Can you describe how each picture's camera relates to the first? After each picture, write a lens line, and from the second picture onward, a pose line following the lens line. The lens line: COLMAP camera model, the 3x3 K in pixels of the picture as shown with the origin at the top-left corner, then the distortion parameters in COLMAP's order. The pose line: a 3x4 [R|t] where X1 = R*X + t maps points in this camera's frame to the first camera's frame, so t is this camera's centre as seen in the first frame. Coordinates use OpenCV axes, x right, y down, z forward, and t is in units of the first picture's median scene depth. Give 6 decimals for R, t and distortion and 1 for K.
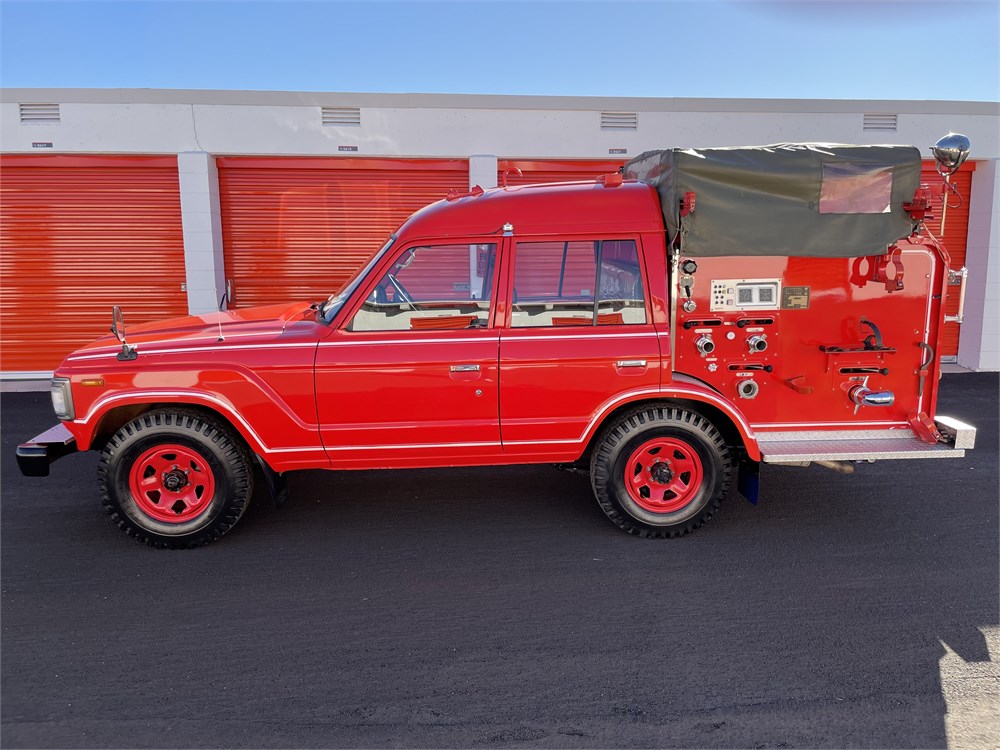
lens RADIAL K [[767.6, 0, 500.0], [0, 767.6, 375.0], [0, 0, 1]] dist [0.108263, -0.157628]
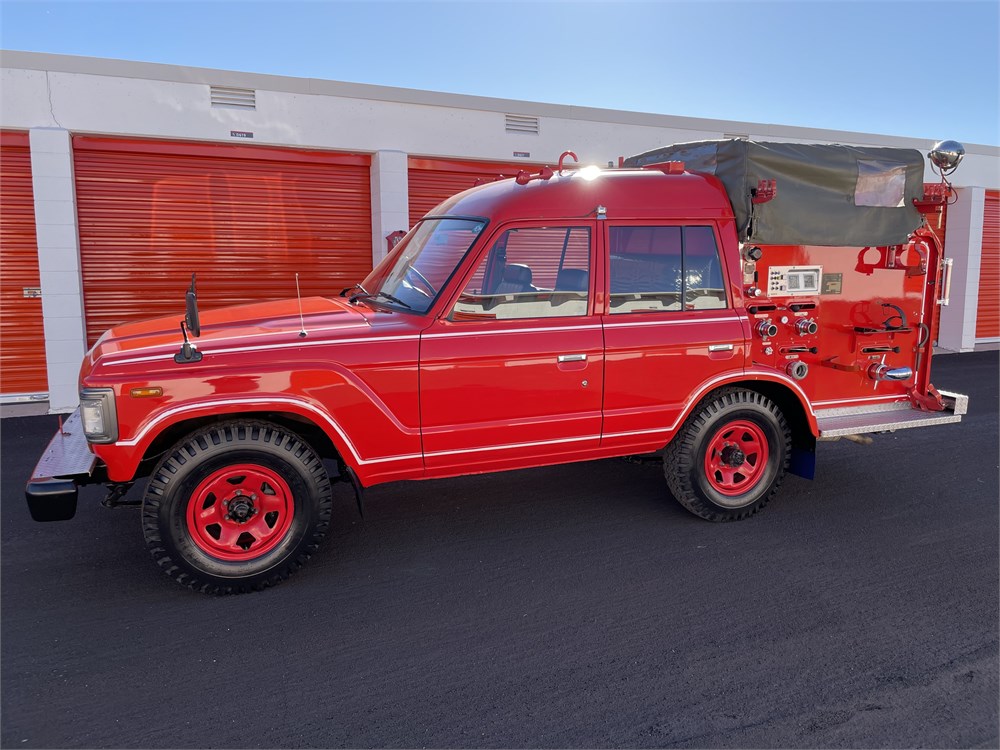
lens RADIAL K [[767.6, 0, 500.0], [0, 767.6, 375.0], [0, 0, 1]] dist [0.108263, -0.157628]
pose [[0.944846, -0.042027, 0.324809, -0.415830], [0.049628, 0.998653, -0.015150, 0.020771], [-0.323734, 0.030434, 0.945658, 0.134018]]
